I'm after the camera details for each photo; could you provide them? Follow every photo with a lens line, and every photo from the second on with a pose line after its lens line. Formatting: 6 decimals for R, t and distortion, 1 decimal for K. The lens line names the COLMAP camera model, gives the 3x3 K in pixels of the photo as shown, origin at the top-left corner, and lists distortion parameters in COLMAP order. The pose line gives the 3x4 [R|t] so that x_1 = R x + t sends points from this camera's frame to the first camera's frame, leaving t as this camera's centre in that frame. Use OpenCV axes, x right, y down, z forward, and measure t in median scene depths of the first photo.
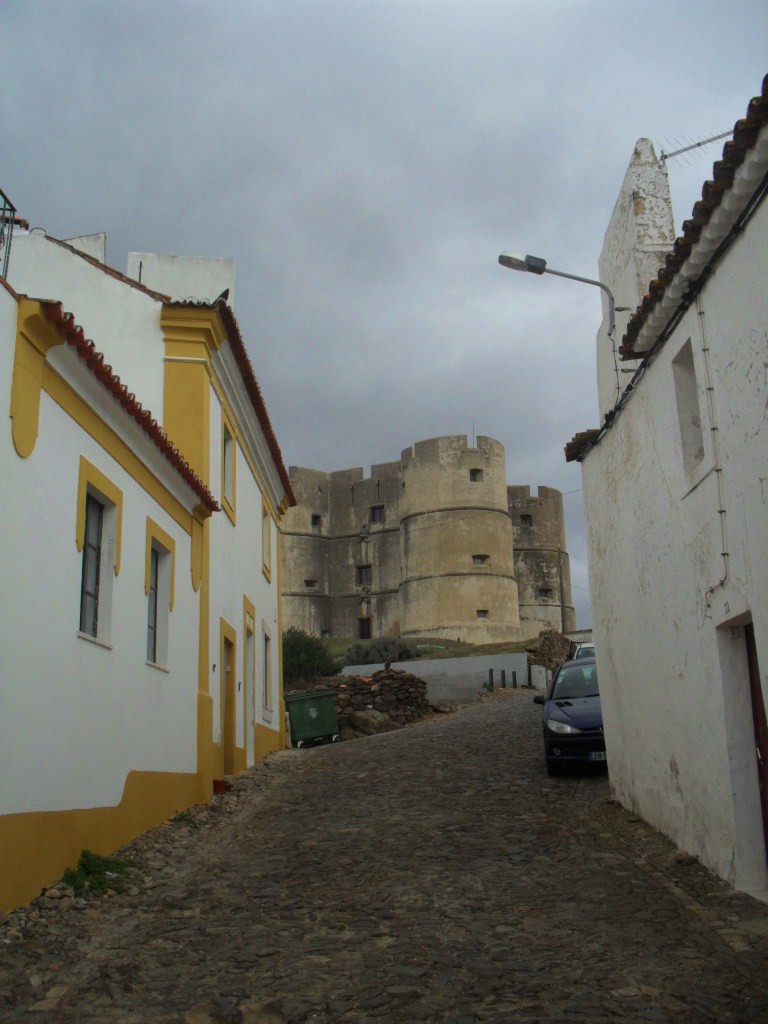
lens RADIAL K [[1107.7, 0, 384.1], [0, 1107.7, 512.9], [0, 0, 1]] dist [-0.177899, 0.000000]
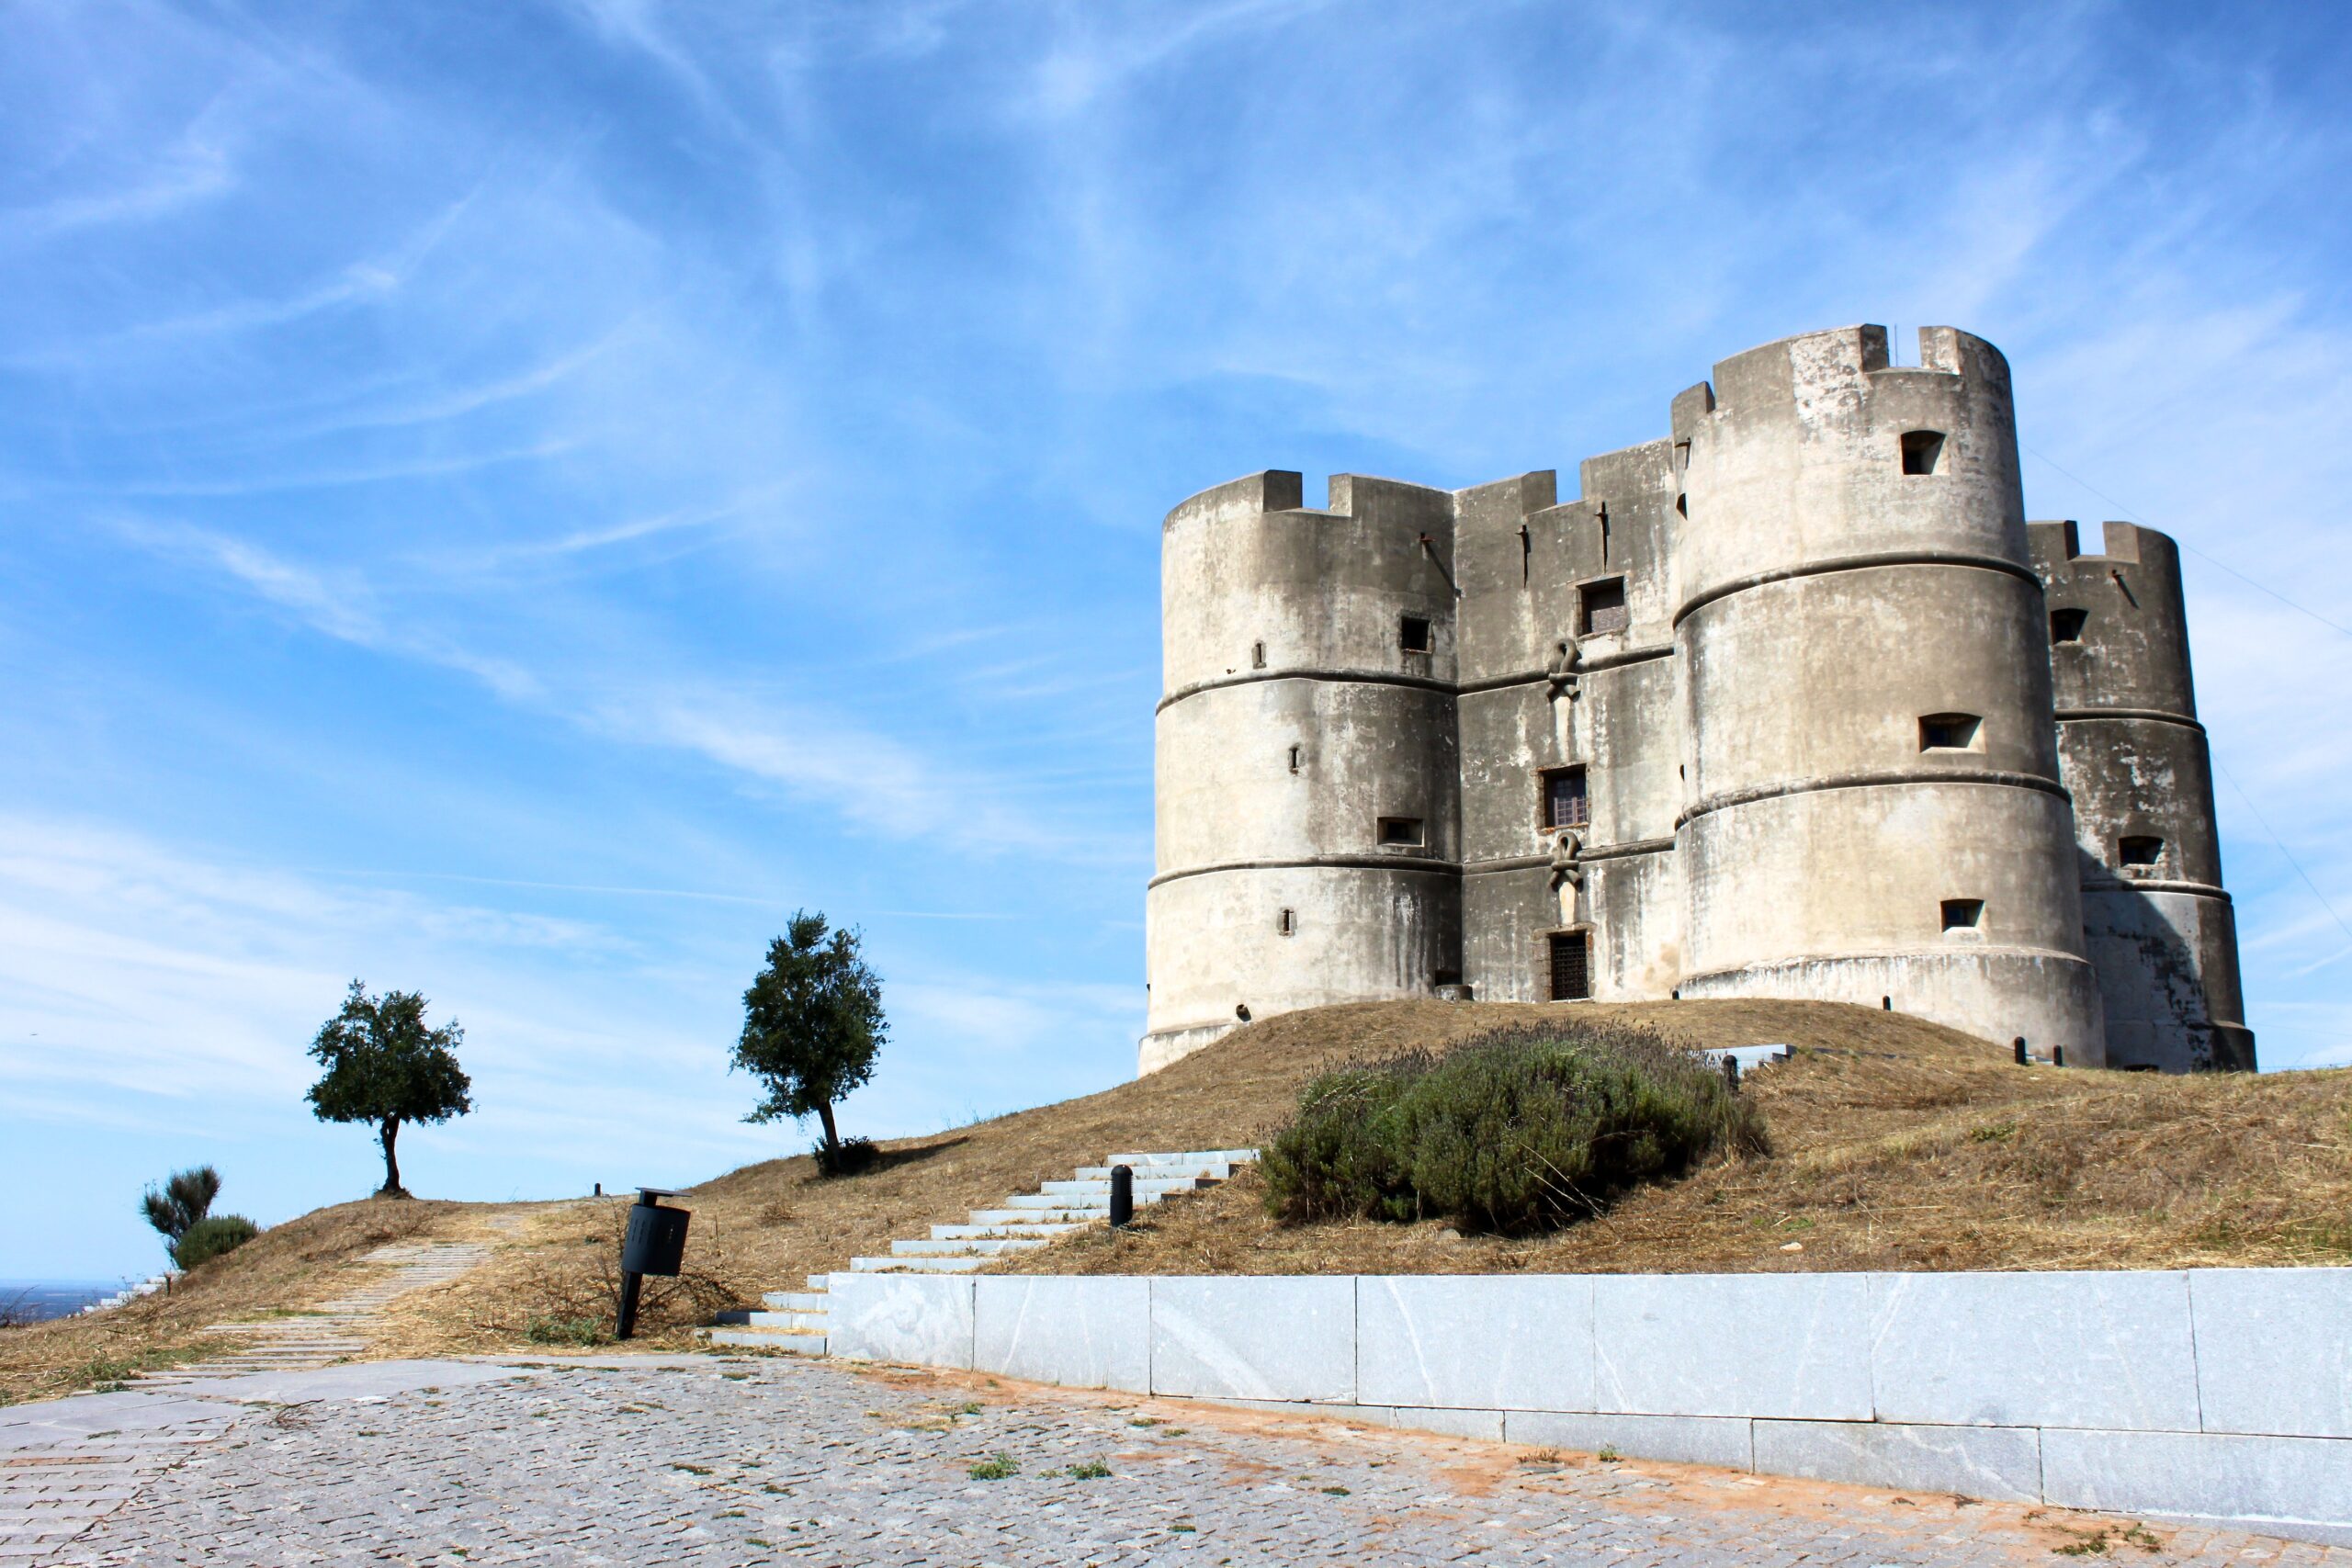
lens RADIAL K [[2191.3, 0, 1183.0], [0, 2191.3, 779.9], [0, 0, 1]] dist [-0.129709, 0.000000]
pose [[0.975239, -0.022472, -0.220011, 0.013220], [0.026865, 0.999495, 0.016995, 0.037807], [0.219518, -0.022485, 0.975349, 0.368843]]
